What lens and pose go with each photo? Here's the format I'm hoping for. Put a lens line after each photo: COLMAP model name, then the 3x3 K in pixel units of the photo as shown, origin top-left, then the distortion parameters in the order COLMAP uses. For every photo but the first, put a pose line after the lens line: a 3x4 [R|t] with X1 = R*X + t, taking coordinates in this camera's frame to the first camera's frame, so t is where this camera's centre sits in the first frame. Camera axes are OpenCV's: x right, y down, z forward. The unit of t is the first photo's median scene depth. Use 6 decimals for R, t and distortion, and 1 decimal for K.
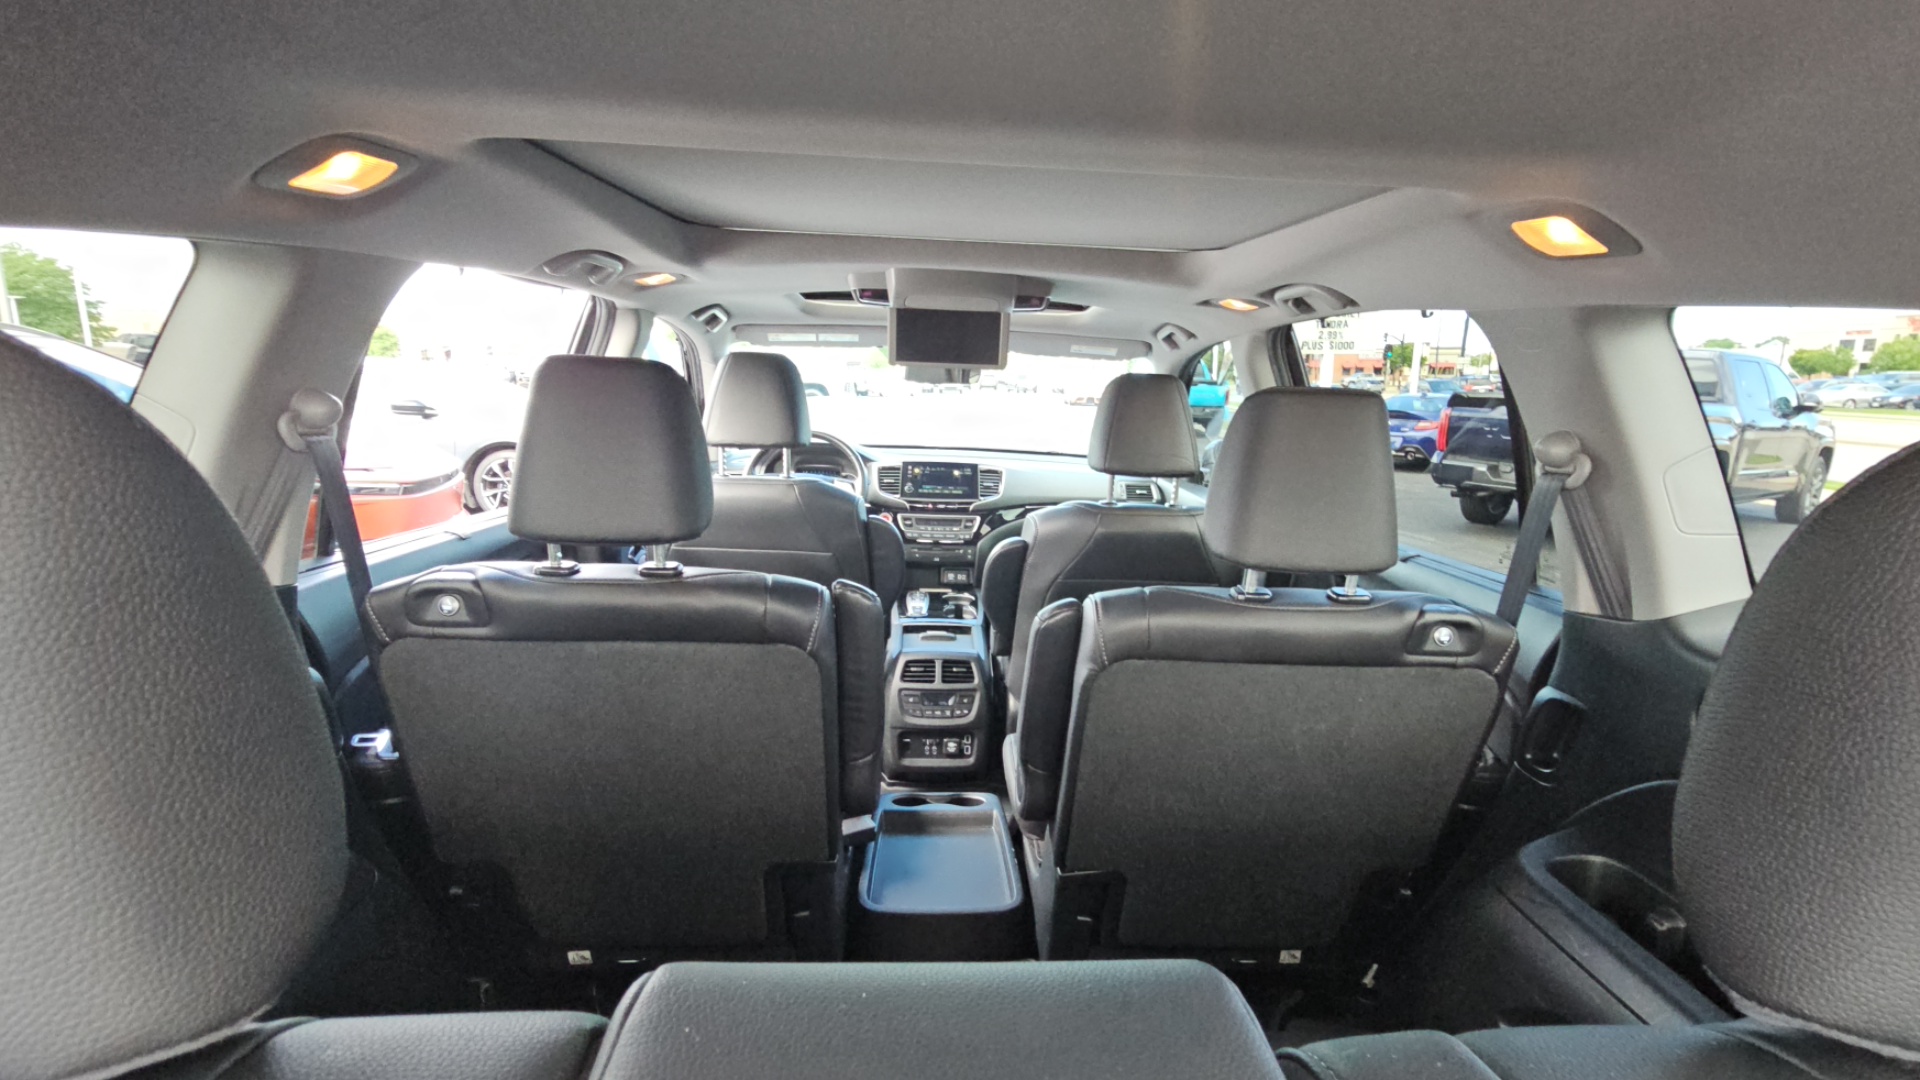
lens RADIAL K [[860.4, 0, 973.2], [0, 860.4, 553.0], [0, 0, 1]] dist [0.012036, -0.009140]
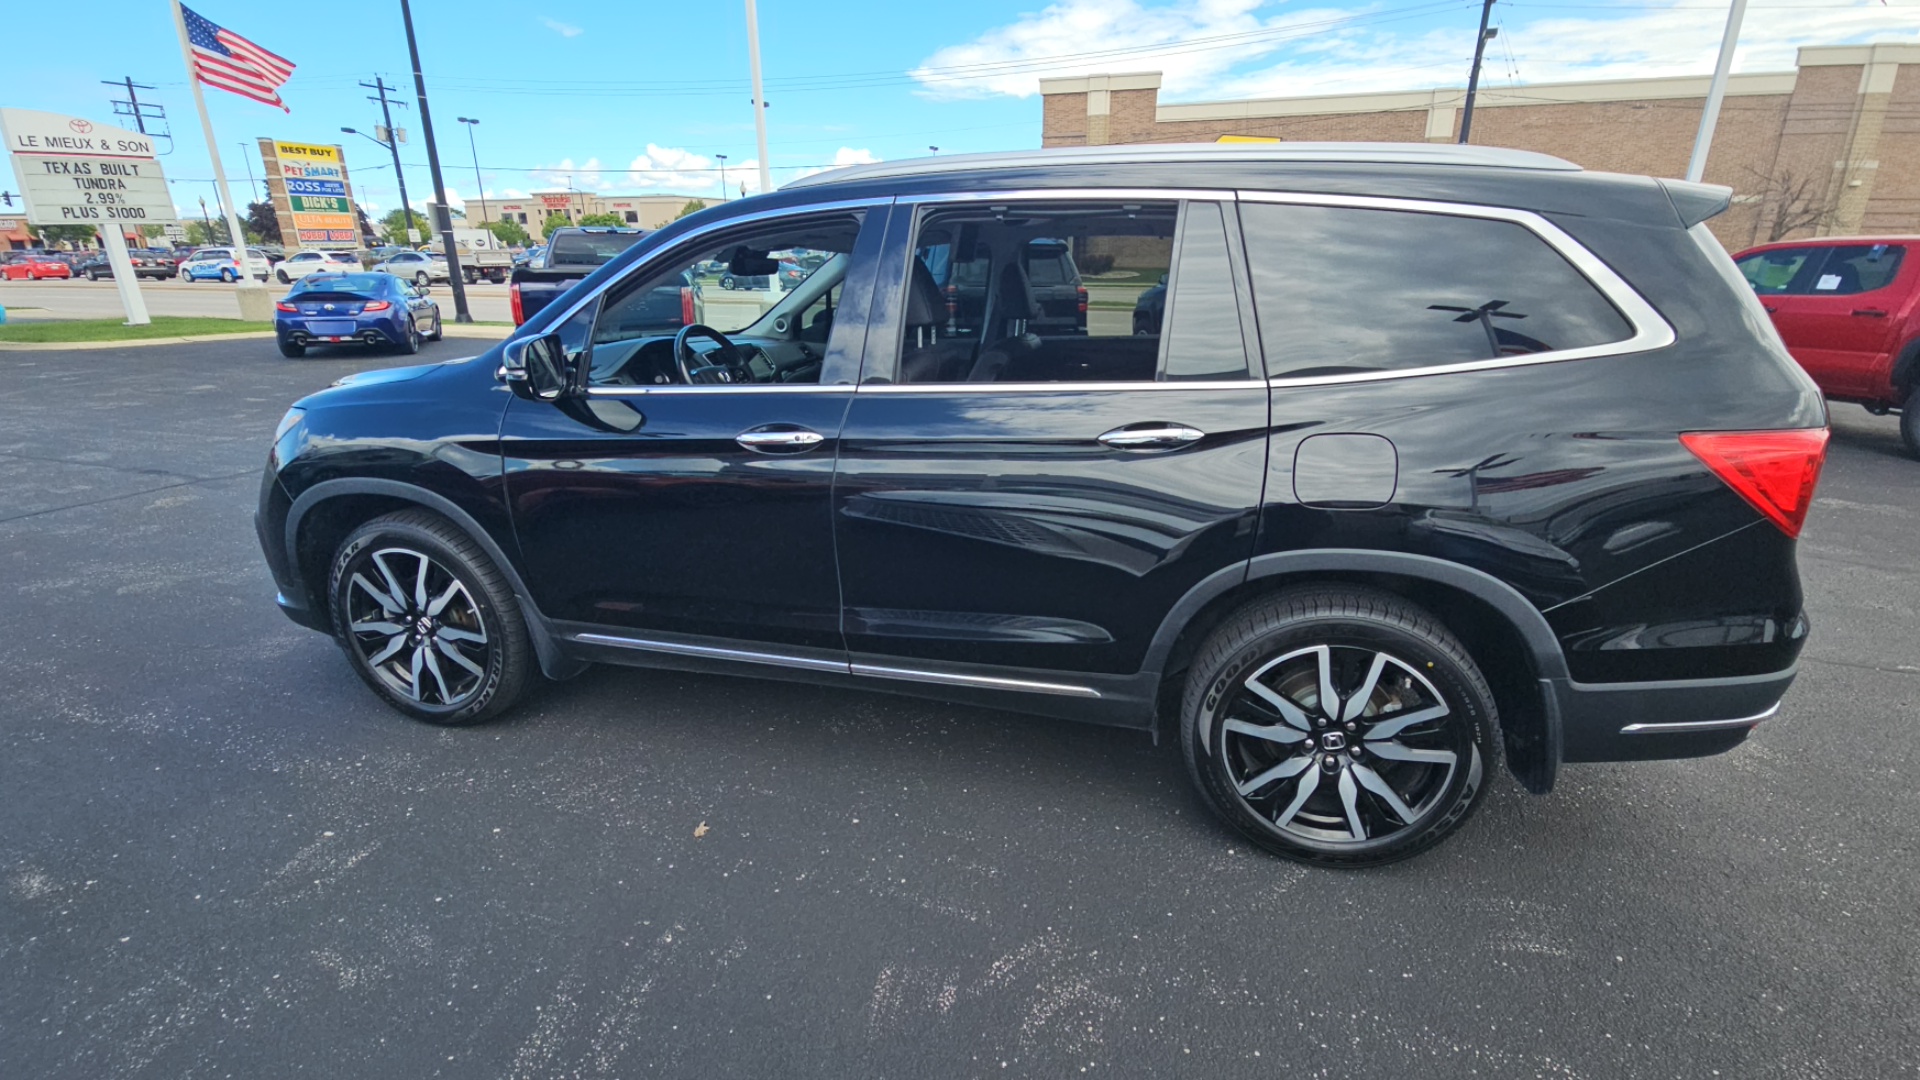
lens RADIAL K [[860.4, 0, 985.0], [0, 860.4, 546.9], [0, 0, 1]] dist [0.012036, -0.009140]
pose [[0.296427, -0.322582, 0.898928, -0.353913], [0.200968, 0.941225, 0.271490, -0.032531], [-0.933672, 0.100179, 0.343833, 0.106315]]
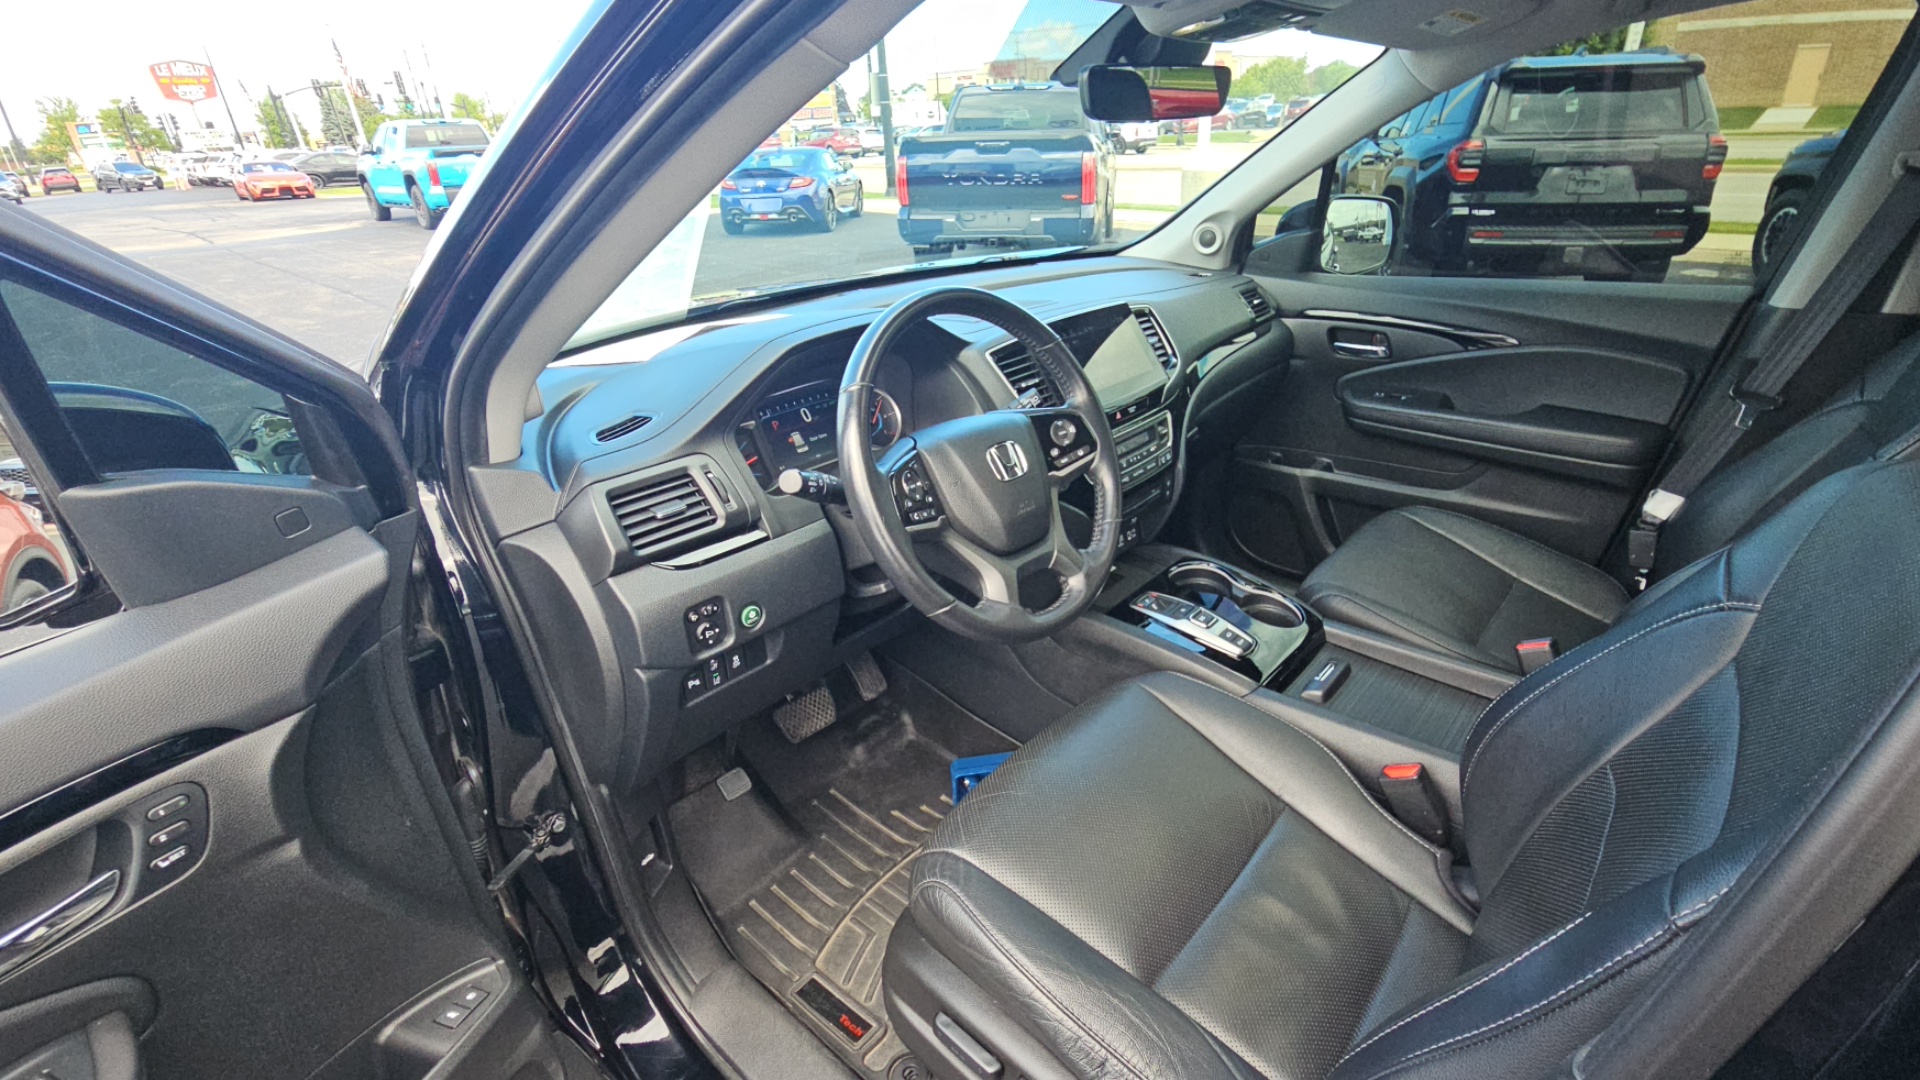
lens RADIAL K [[860.4, 0, 979.8], [0, 860.4, 540.3], [0, 0, 1]] dist [0.012036, -0.009140]
pose [[0.687046, -0.354468, 0.634287, -0.135024], [0.198515, 0.931295, 0.305422, -0.048112], [-0.698970, -0.083923, 0.710209, 0.237275]]
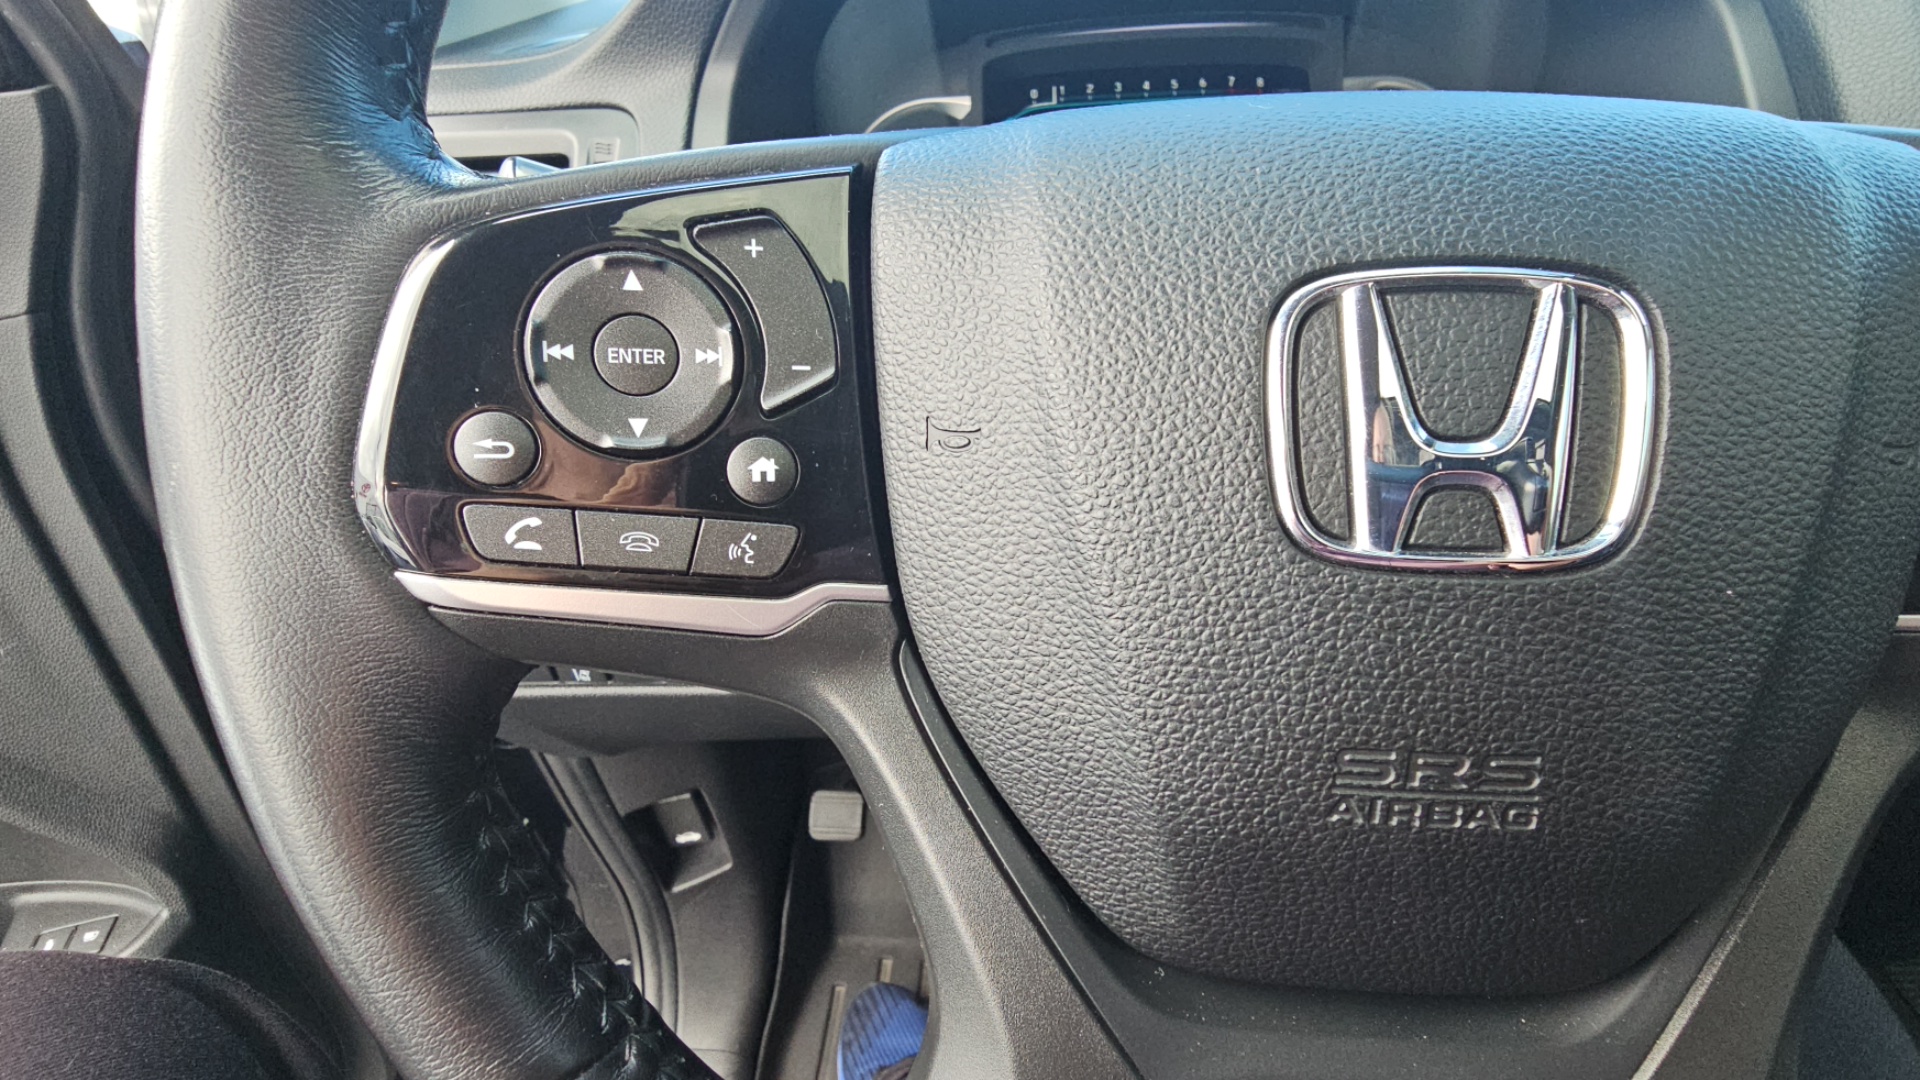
lens RADIAL K [[860.4, 0, 976.0], [0, 860.4, 541.5], [0, 0, 1]] dist [0.012036, -0.009140]
pose [[0.992442, -0.019590, -0.121137, -0.067063], [0.062427, 0.930486, 0.360969, -0.027305], [0.105645, -0.365803, 0.924677, 0.297968]]
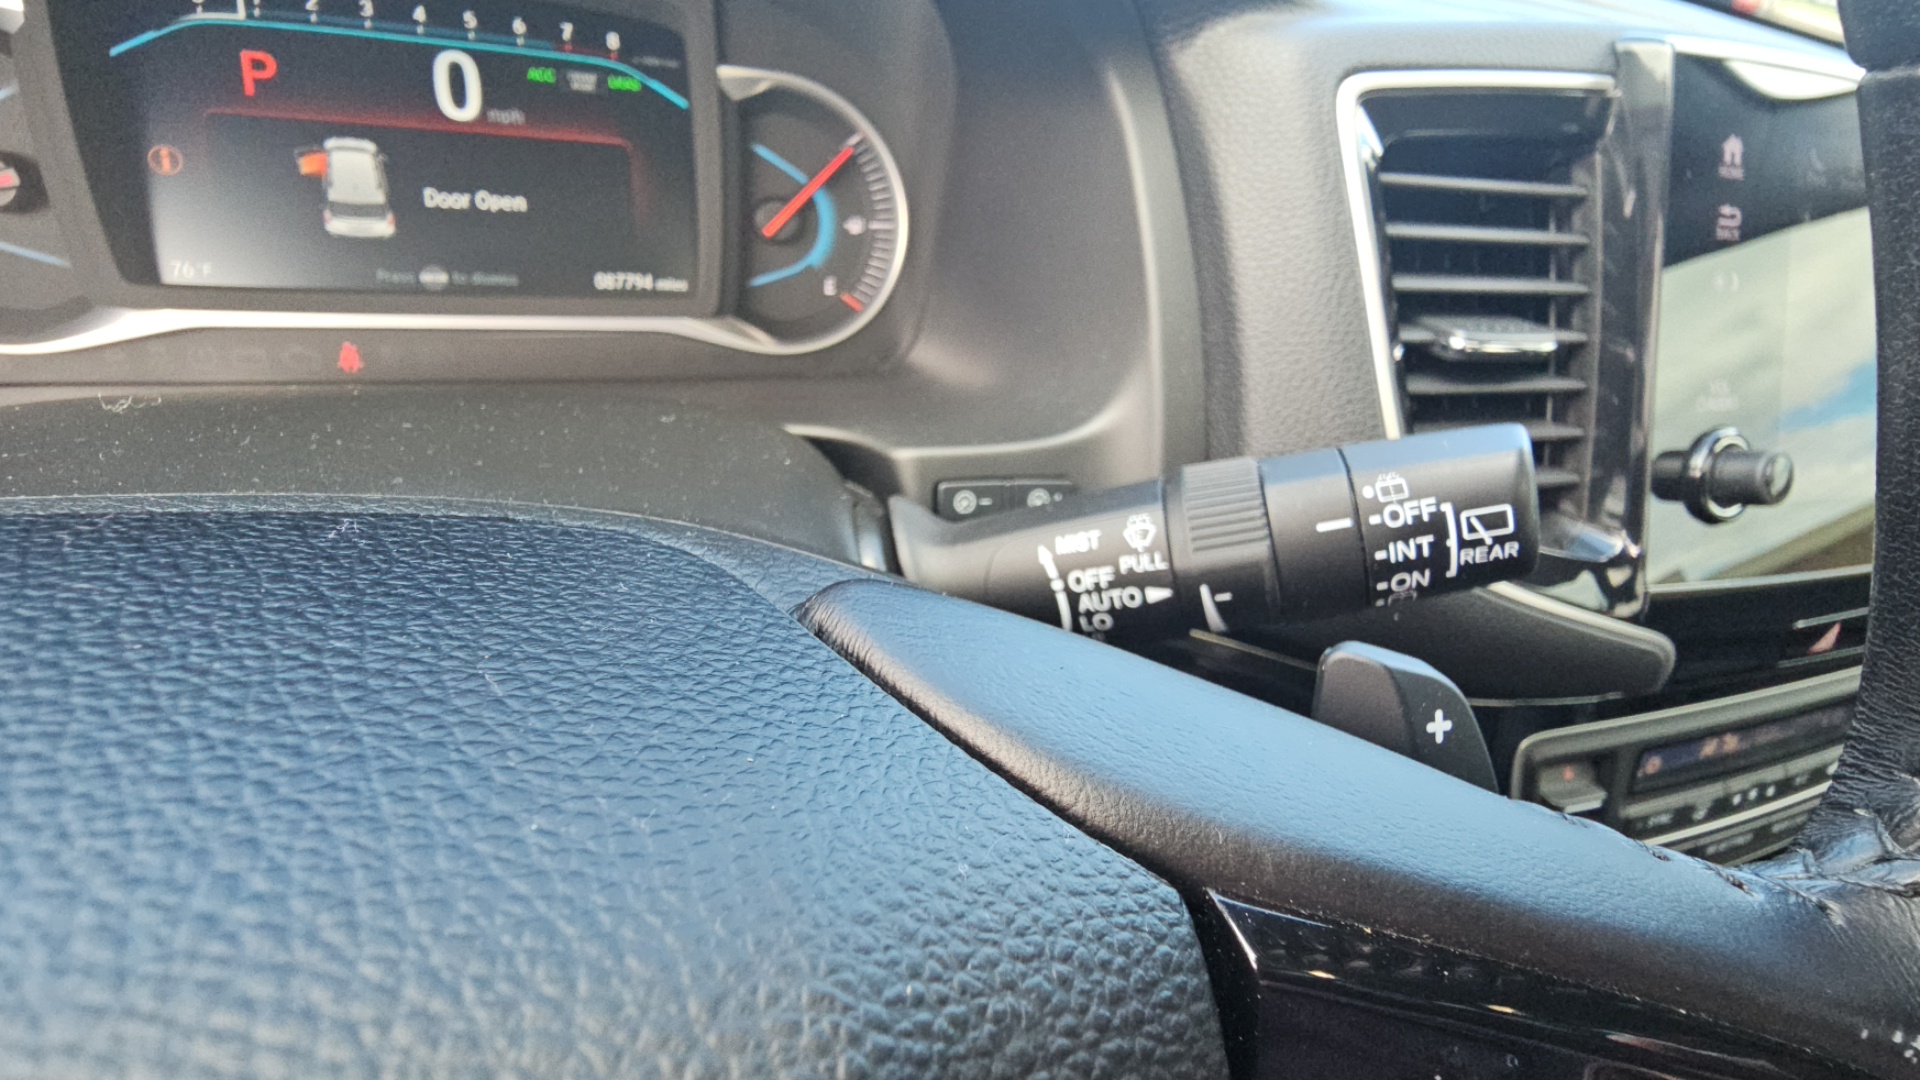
lens RADIAL K [[860.4, 0, 968.6], [0, 860.4, 539.8], [0, 0, 1]] dist [0.012036, -0.009140]
pose [[0.951797, -0.069512, 0.298750, -0.055047], [-0.091012, 0.866118, 0.491484, -0.033668], [-0.292916, -0.494983, 0.818042, 0.313639]]
